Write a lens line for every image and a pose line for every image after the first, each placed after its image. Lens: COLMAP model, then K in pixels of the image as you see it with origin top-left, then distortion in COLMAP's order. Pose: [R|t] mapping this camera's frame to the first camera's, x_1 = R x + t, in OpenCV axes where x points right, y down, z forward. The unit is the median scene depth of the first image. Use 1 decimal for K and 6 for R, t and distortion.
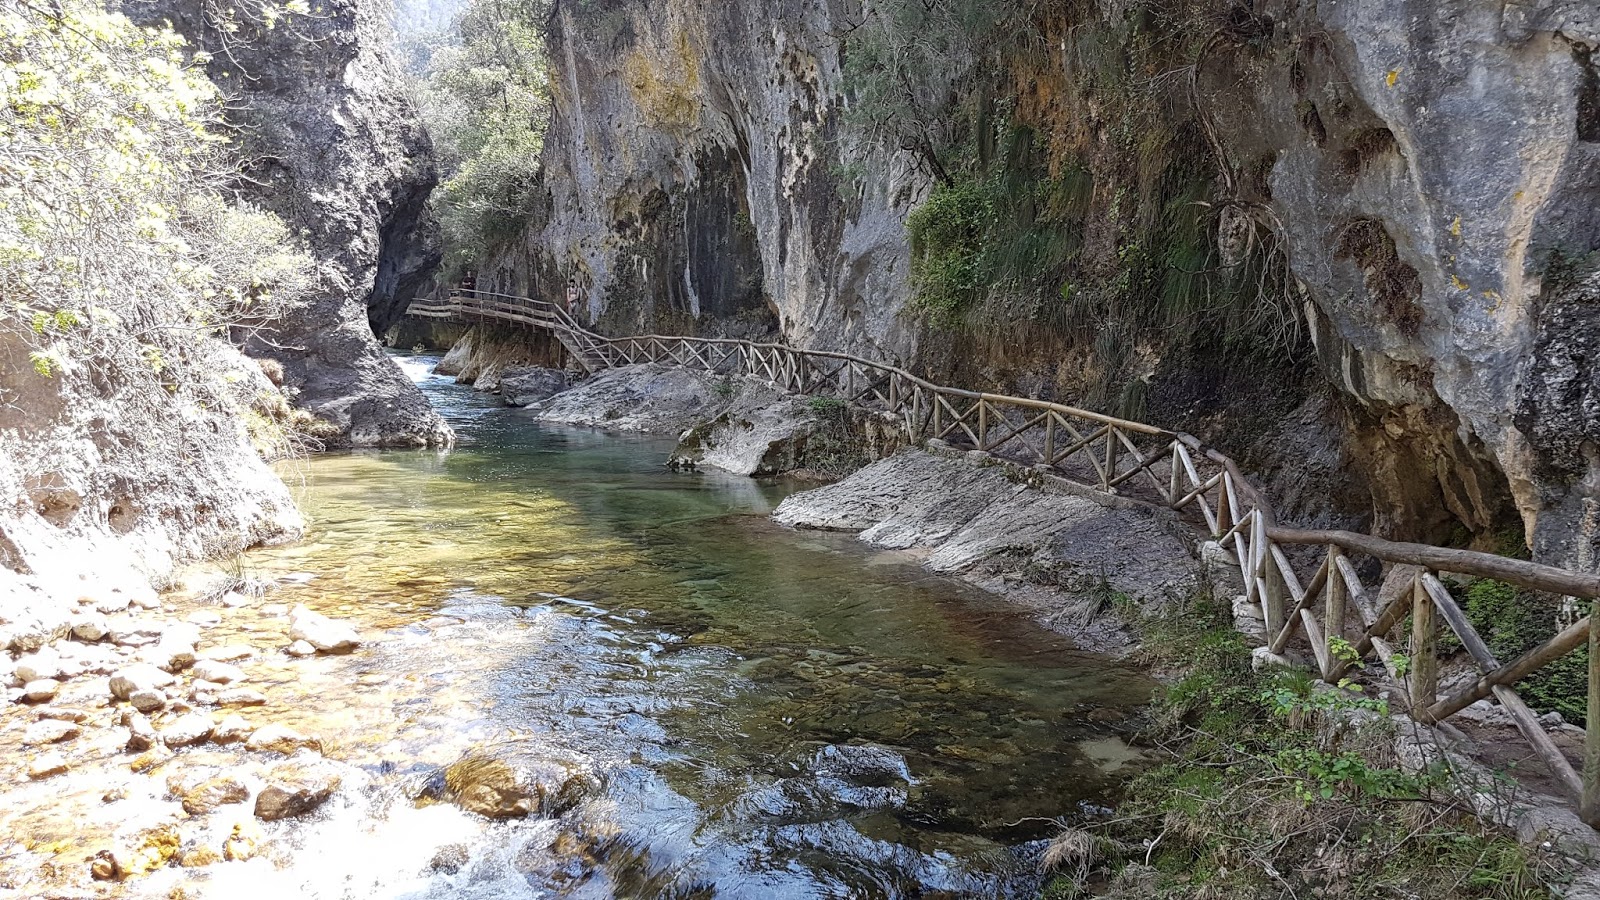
lens RADIAL K [[1272.8, 0, 799.4], [0, 1272.8, 478.8], [0, 0, 1]] dist [0.250941, -0.541620]
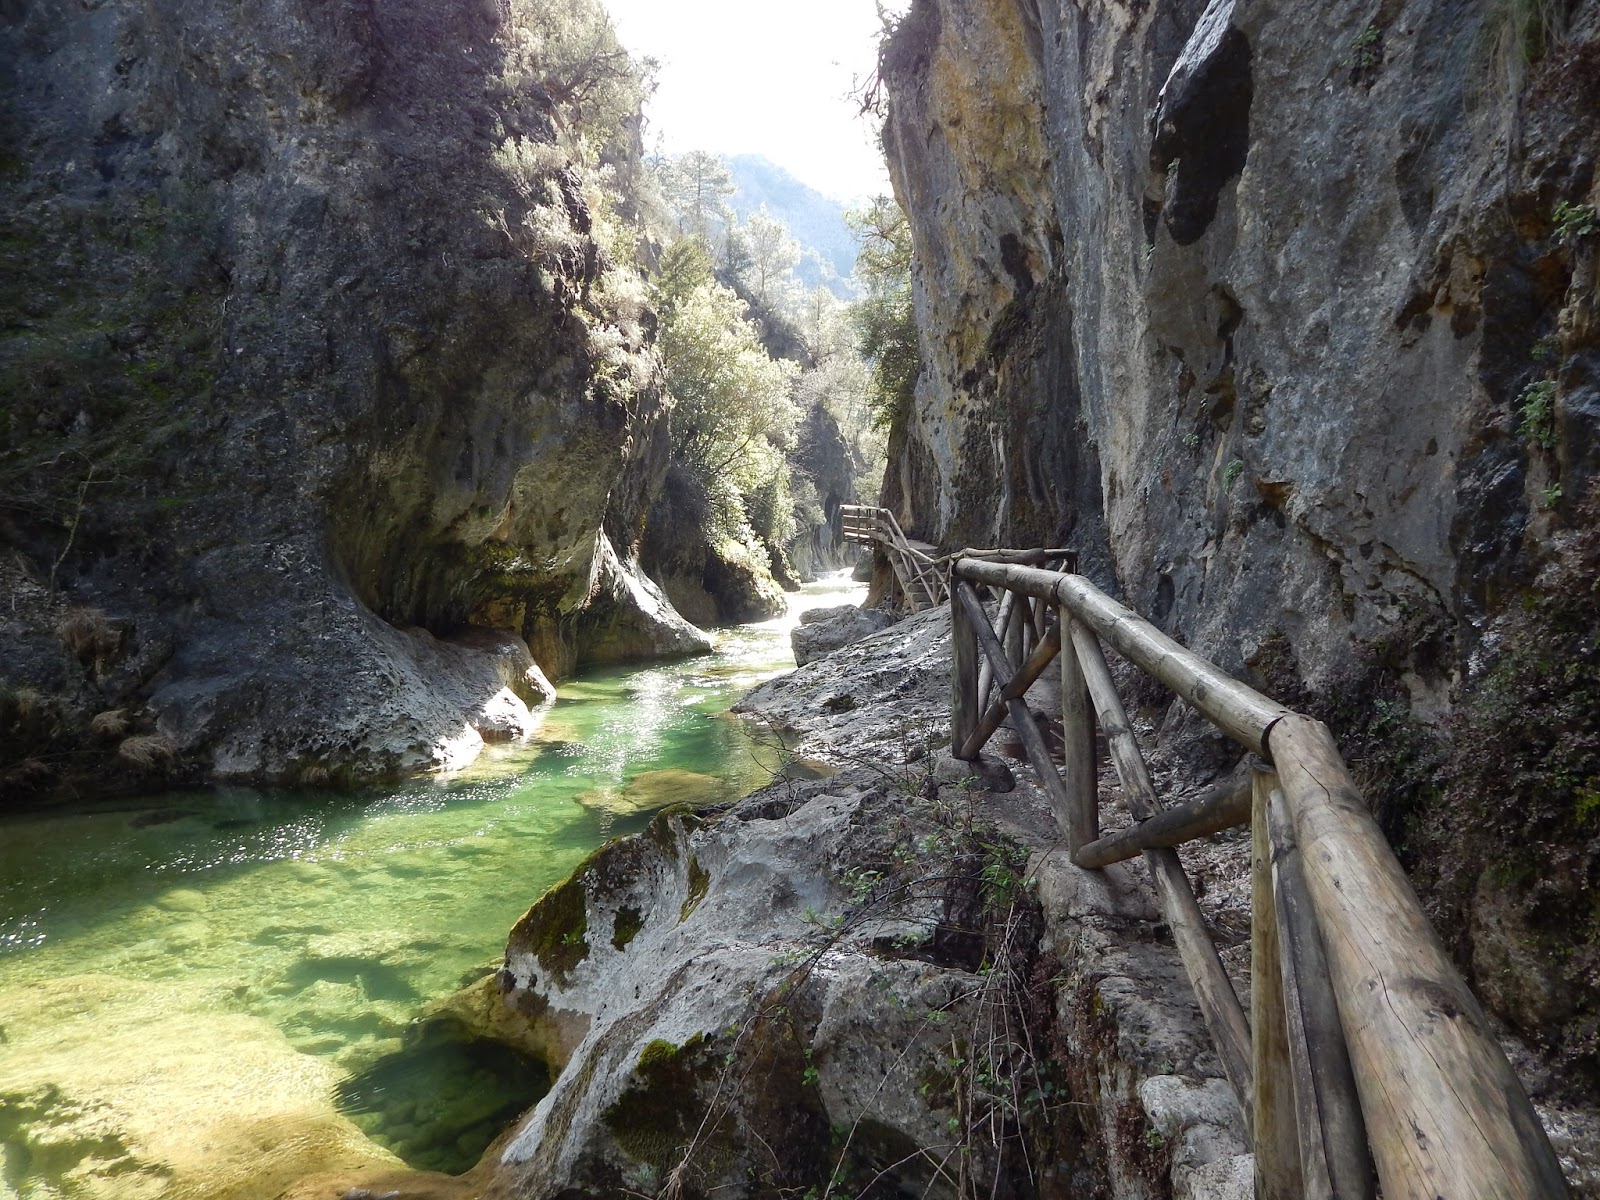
lens RADIAL K [[1075.7, 0, 800.0], [0, 1075.7, 600.0], [0, 0, 1]] dist [-0.030500, -0.000970]
pose [[0.867351, -0.005779, -0.497663, 0.063221], [-0.035279, 0.996703, -0.073059, -0.068981], [0.496445, 0.080925, 0.864288, 0.719008]]
